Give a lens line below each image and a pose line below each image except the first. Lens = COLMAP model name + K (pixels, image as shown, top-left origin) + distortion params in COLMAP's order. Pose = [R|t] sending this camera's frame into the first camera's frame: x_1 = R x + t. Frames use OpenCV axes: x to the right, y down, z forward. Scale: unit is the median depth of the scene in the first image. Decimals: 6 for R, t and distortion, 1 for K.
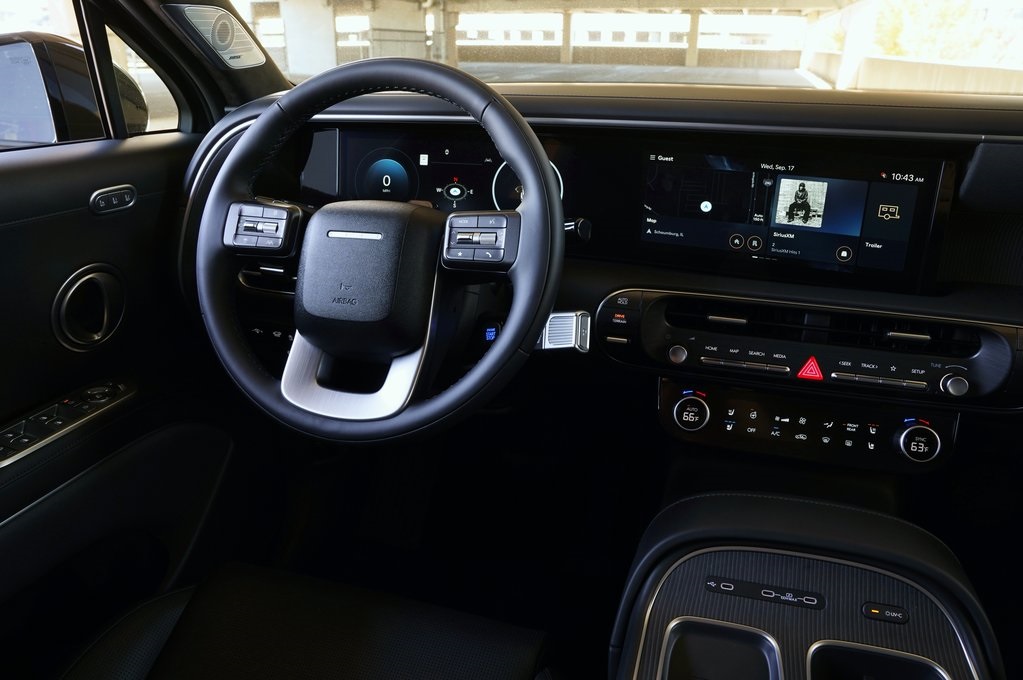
lens RADIAL K [[706.0, 0, 510.2], [0, 706.0, 335.7], [0, 0, 1]] dist [-0.135471, 0.097080]
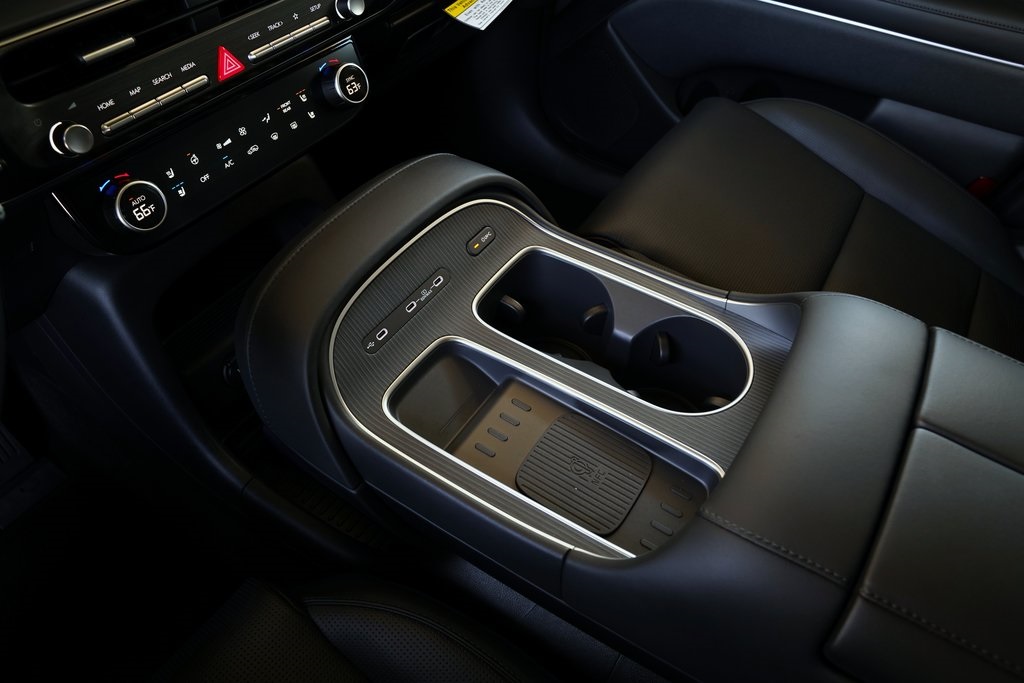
lens RADIAL K [[706.7, 0, 510.7], [0, 706.7, 337.2], [0, 0, 1]] dist [-0.135471, 0.097080]
pose [[0.274269, -0.695892, 0.663710, -0.178934], [0.324782, 0.716654, 0.617191, -0.094299], [-0.905148, 0.046285, 0.422569, 0.405947]]
